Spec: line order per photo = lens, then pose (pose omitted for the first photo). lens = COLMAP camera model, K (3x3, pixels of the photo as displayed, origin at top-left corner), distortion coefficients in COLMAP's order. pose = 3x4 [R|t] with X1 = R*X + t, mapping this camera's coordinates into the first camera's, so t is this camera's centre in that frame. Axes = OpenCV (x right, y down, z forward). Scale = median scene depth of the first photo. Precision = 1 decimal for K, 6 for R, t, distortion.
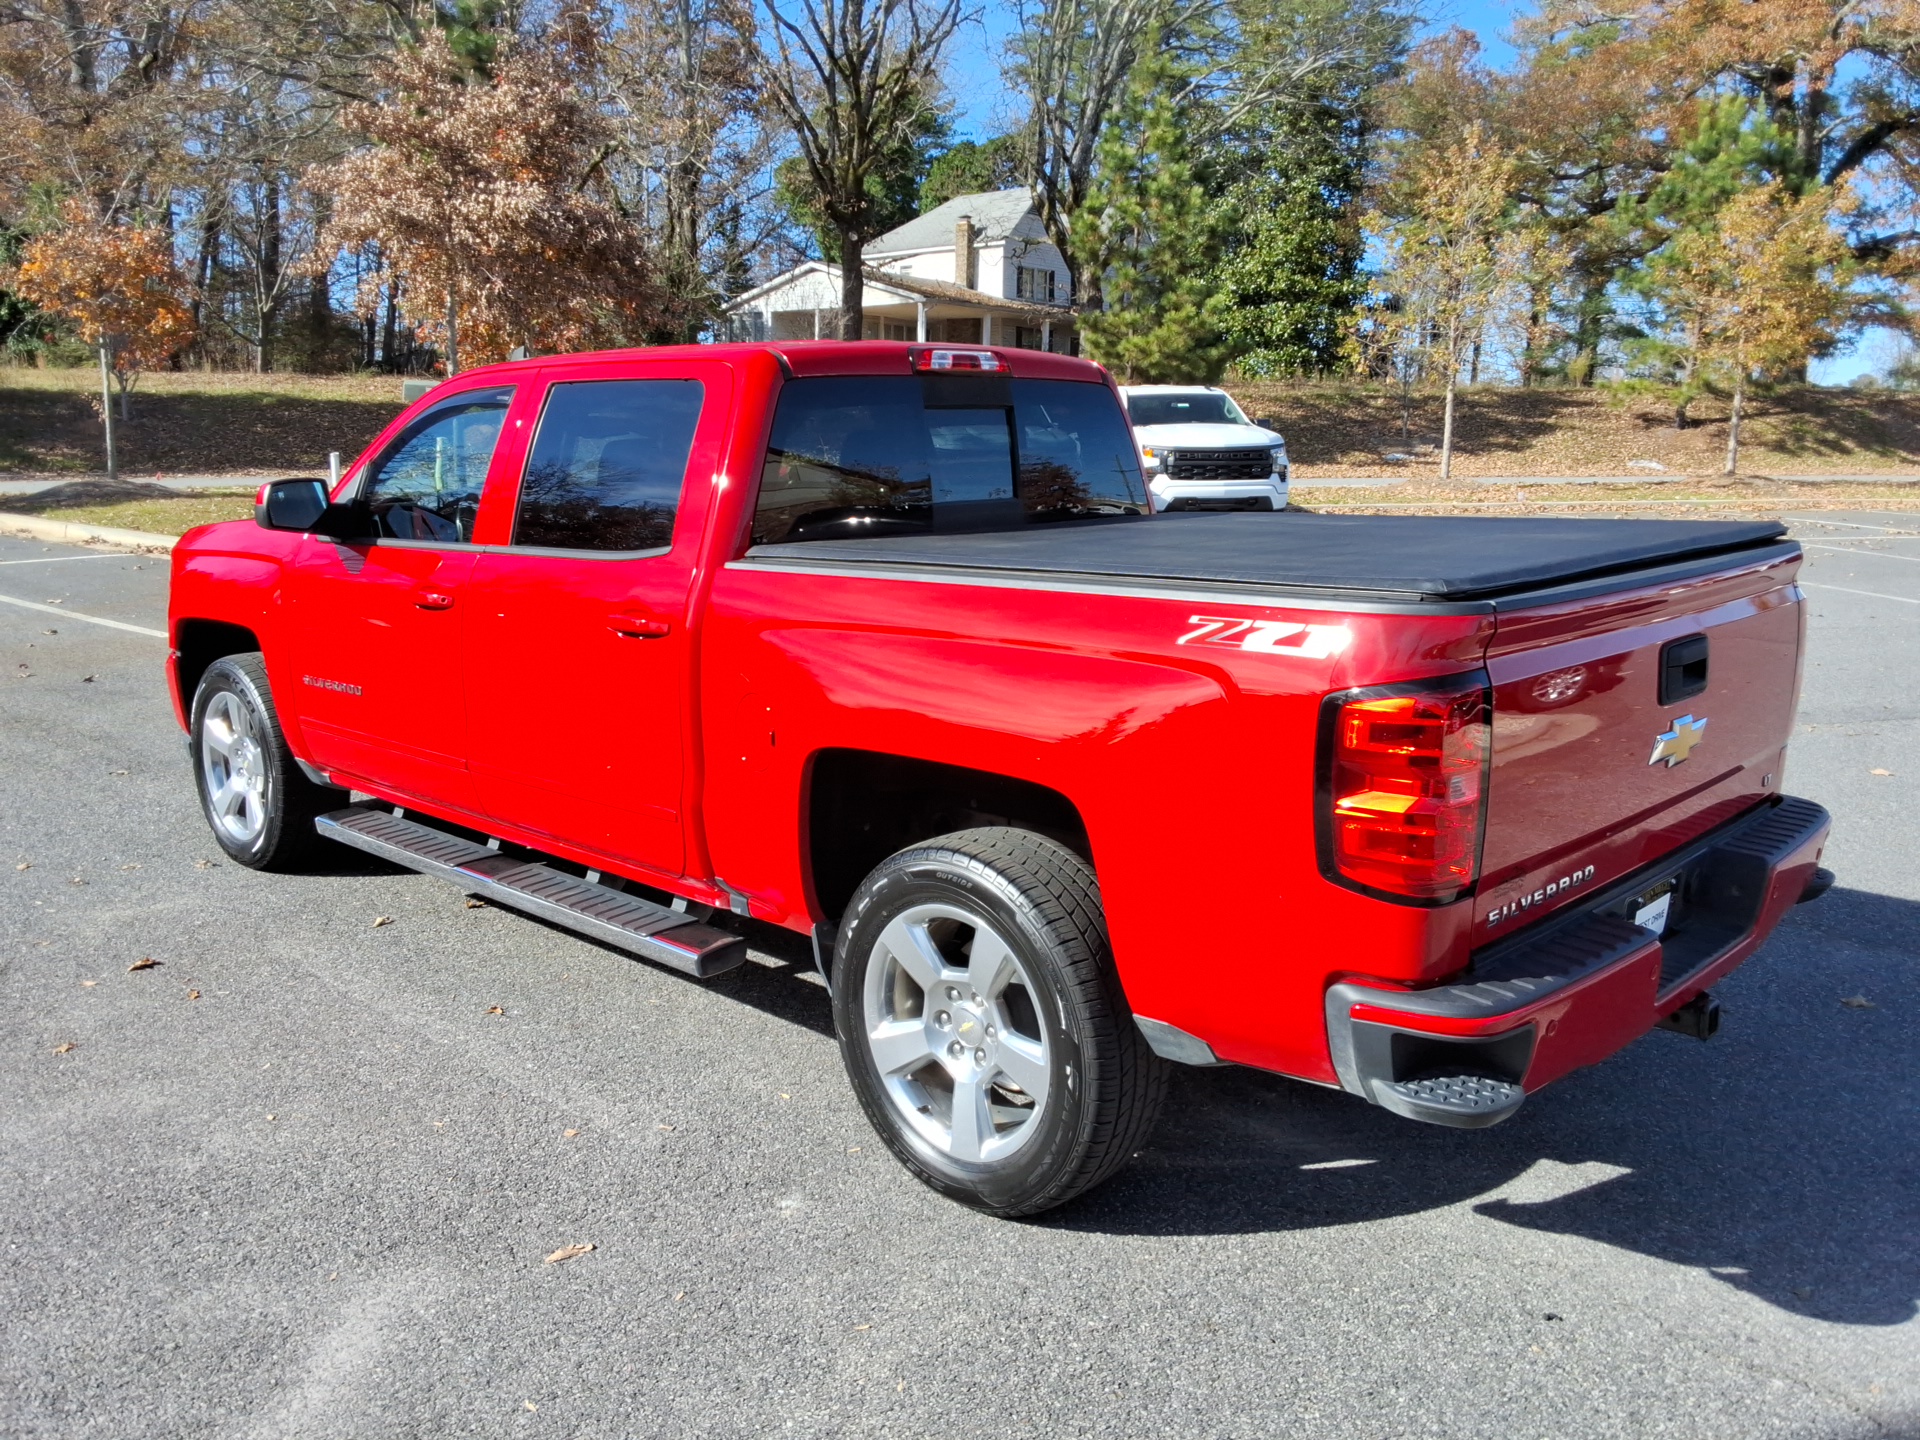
lens RADIAL K [[1543.2, 0, 963.4], [0, 1543.2, 721.4], [0, 0, 1]] dist [0.098778, -0.157589]
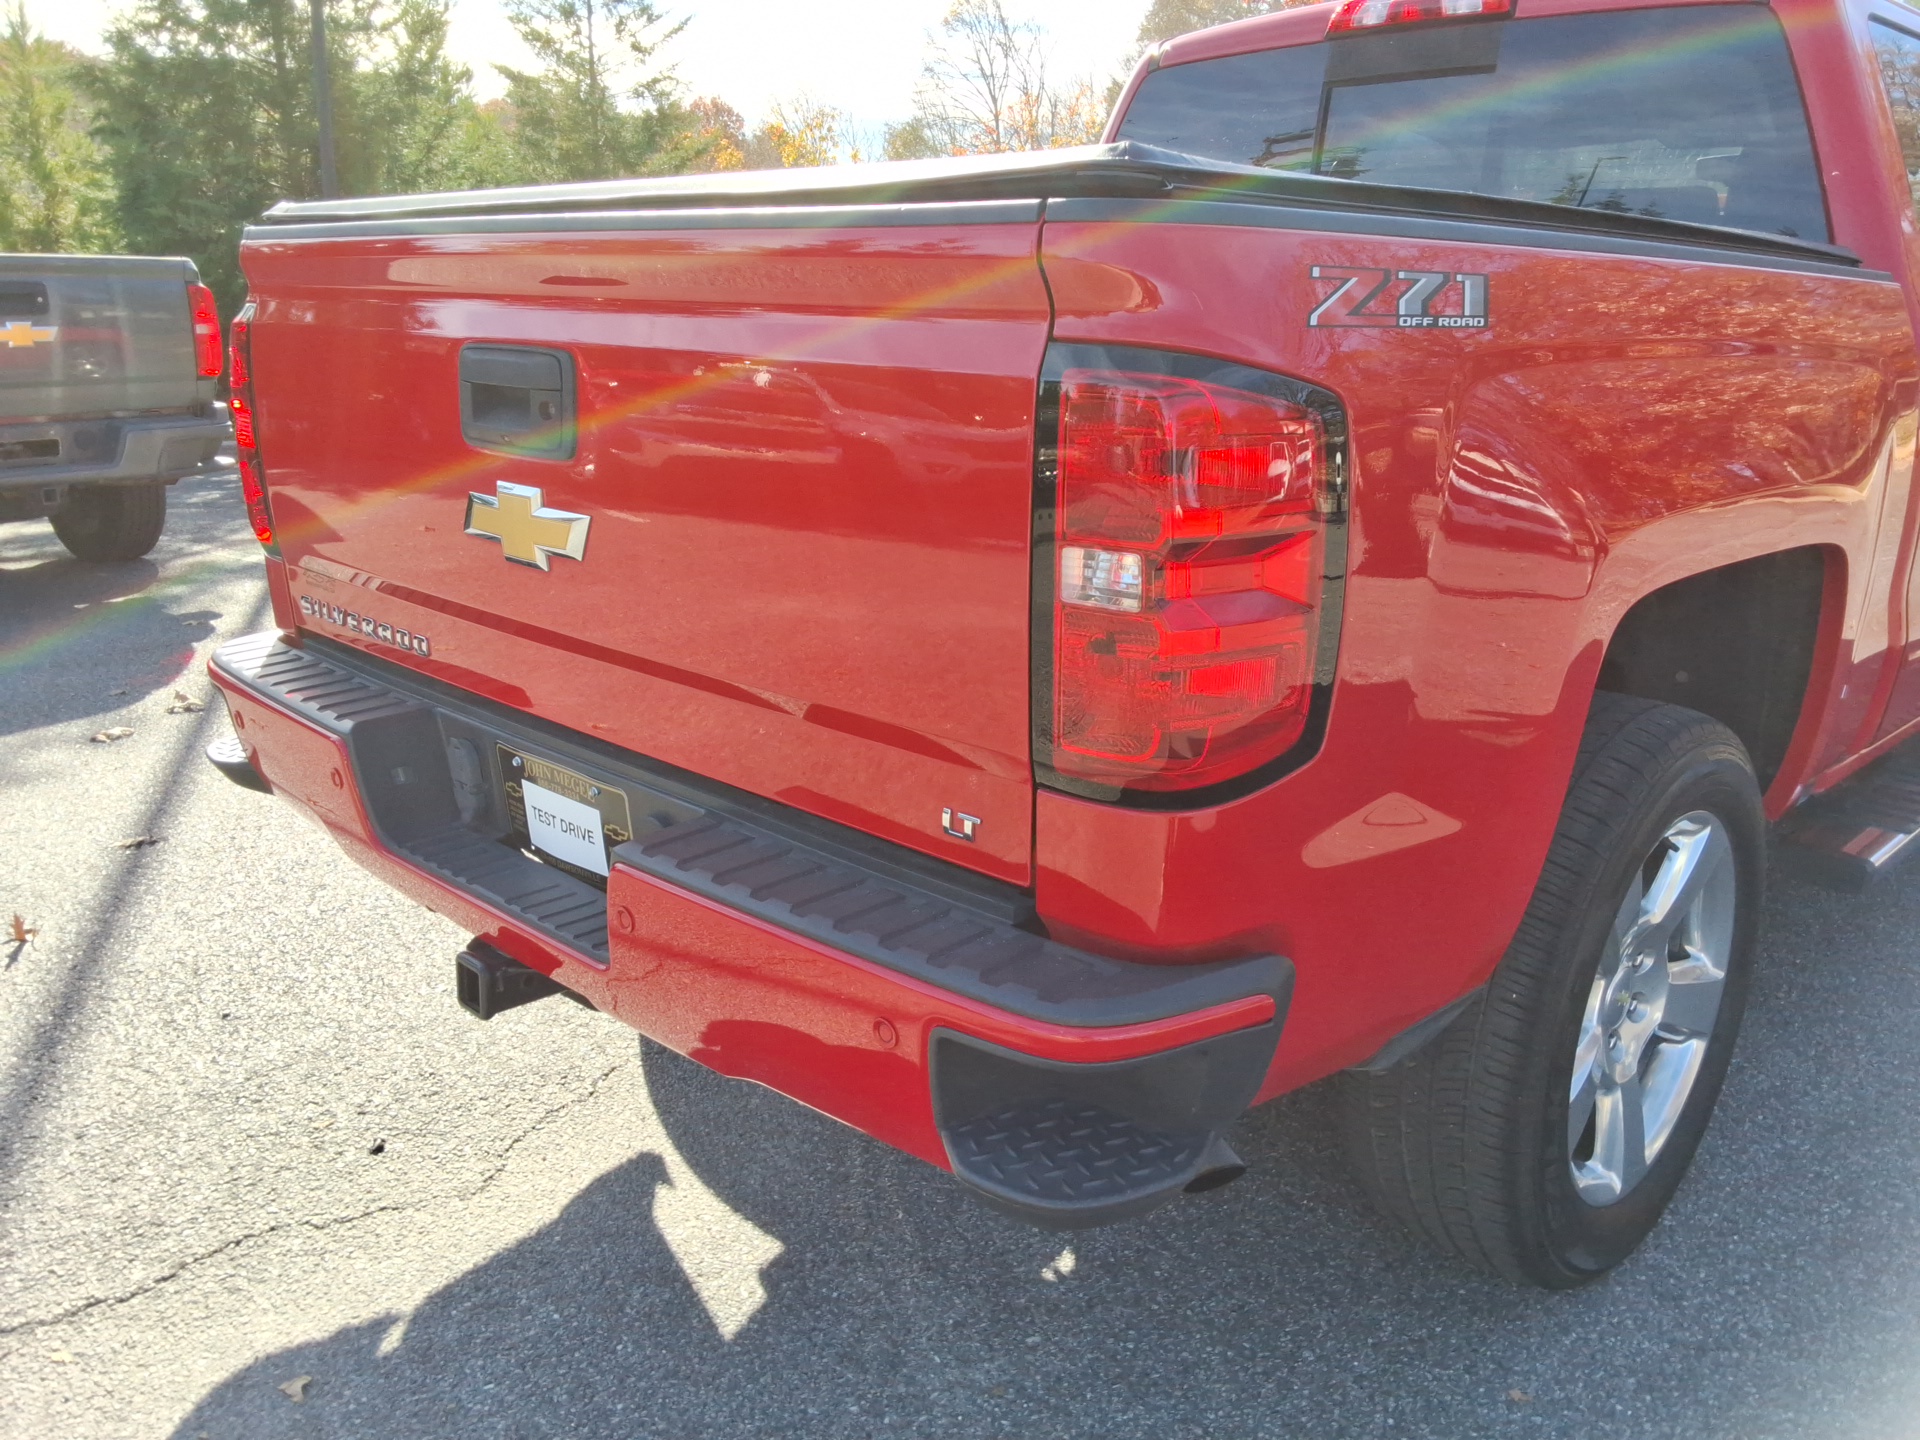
lens RADIAL K [[1543.2, 0, 958.8], [0, 1543.2, 716.0], [0, 0, 1]] dist [0.098778, -0.157589]
pose [[-0.020337, 0.266391, -0.963650, 0.089401], [-0.198692, 0.943548, 0.265027, -0.009363], [0.979851, 0.196859, 0.033741, 0.099041]]
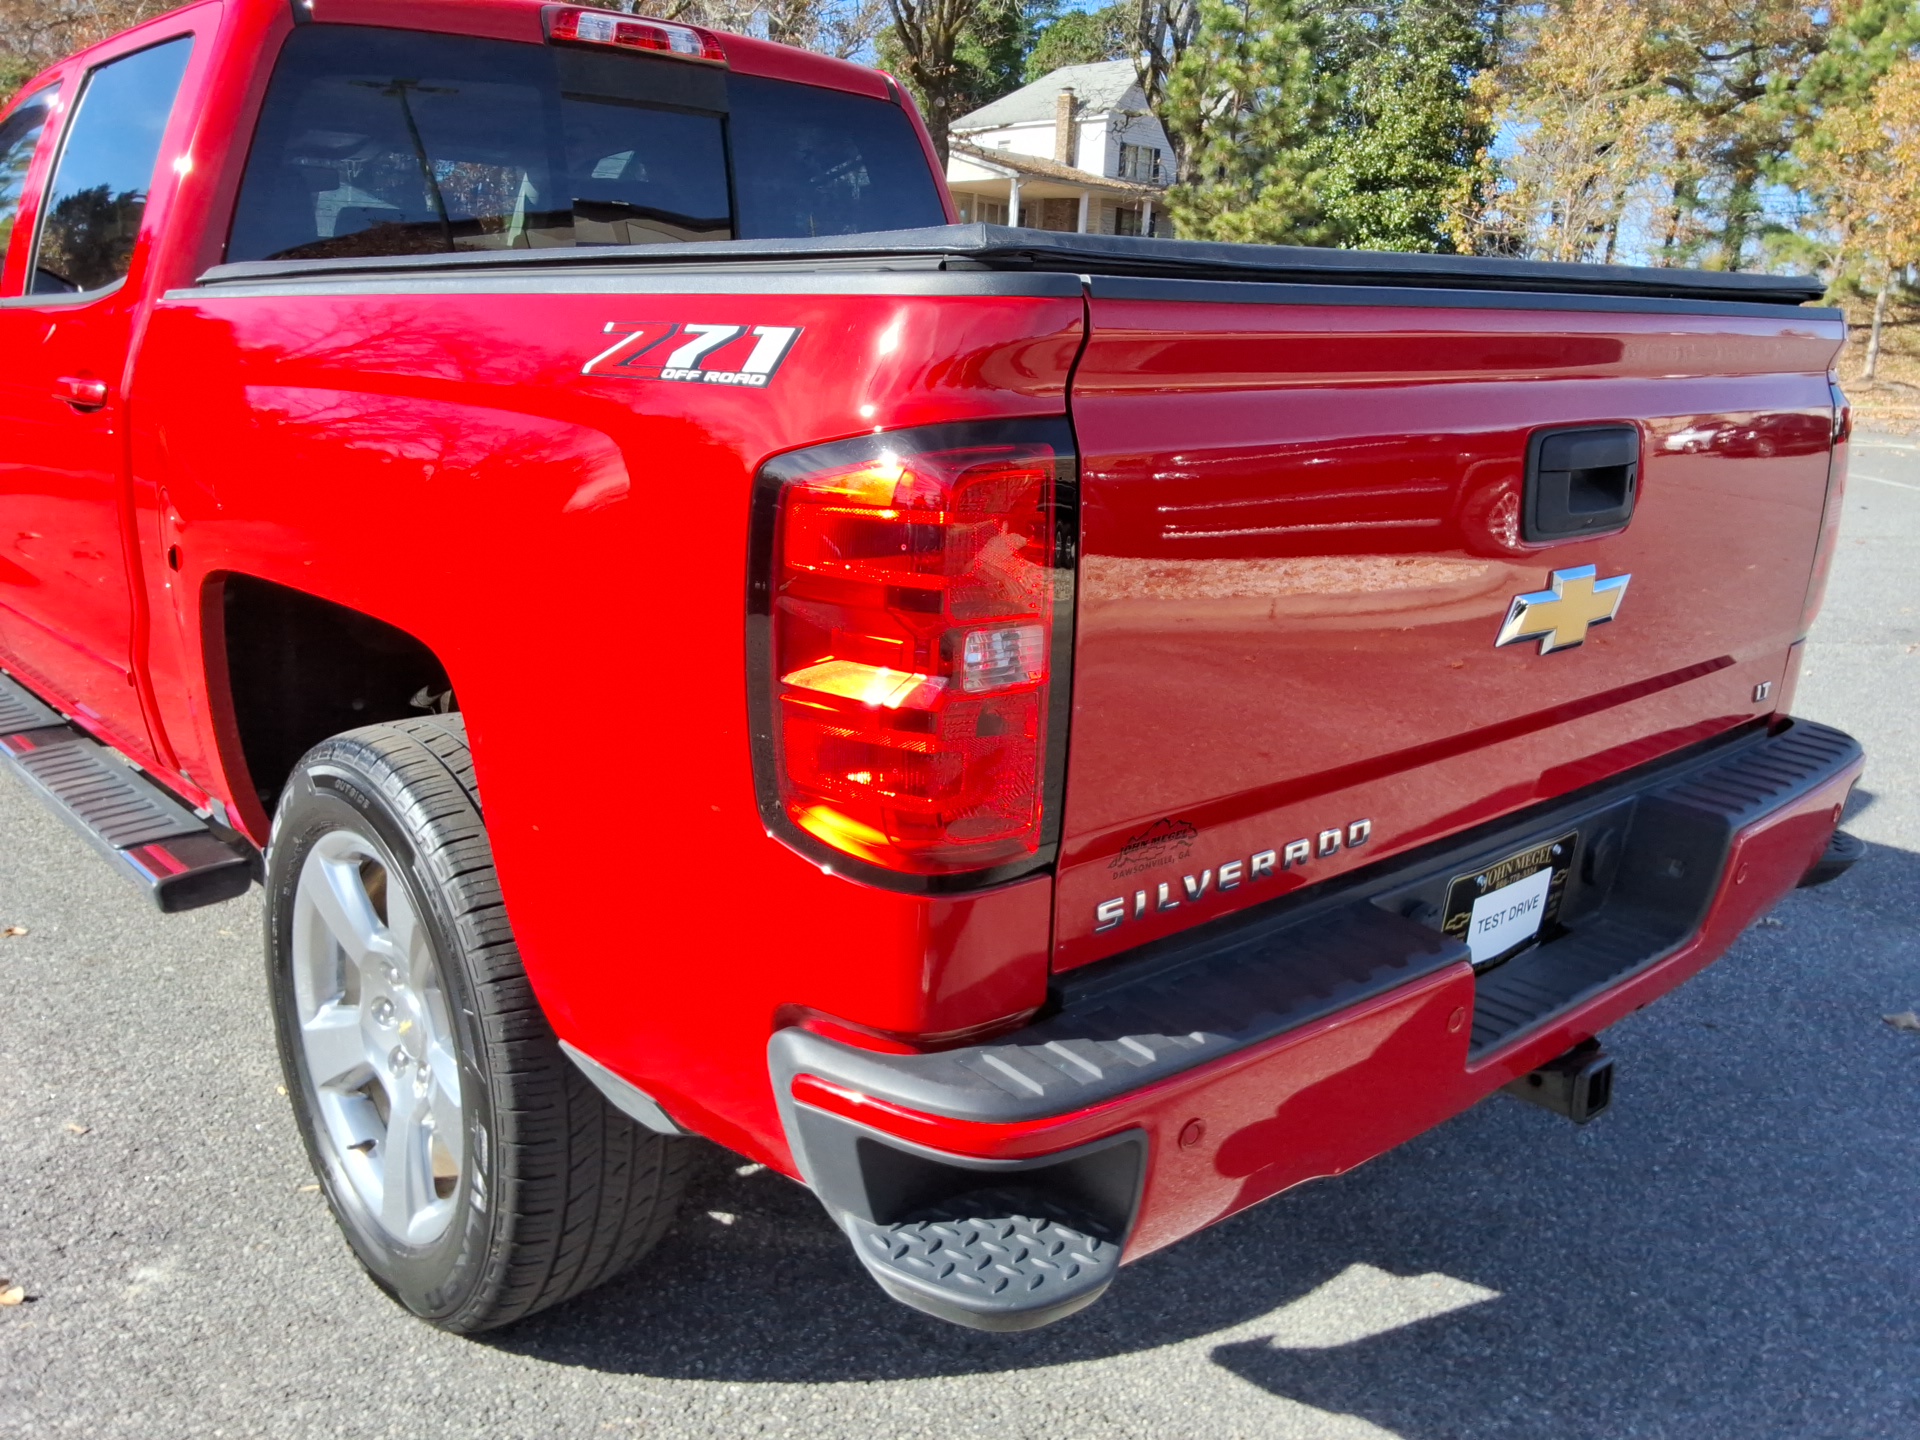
lens RADIAL K [[1543.2, 0, 961.4], [0, 1543.2, 722.9], [0, 0, 1]] dist [0.098778, -0.157589]
pose [[0.996976, 0.044919, -0.063416, 0.023587], [-0.040700, 0.996967, 0.066332, 0.002144], [0.066203, -0.063550, 0.995780, 0.035638]]
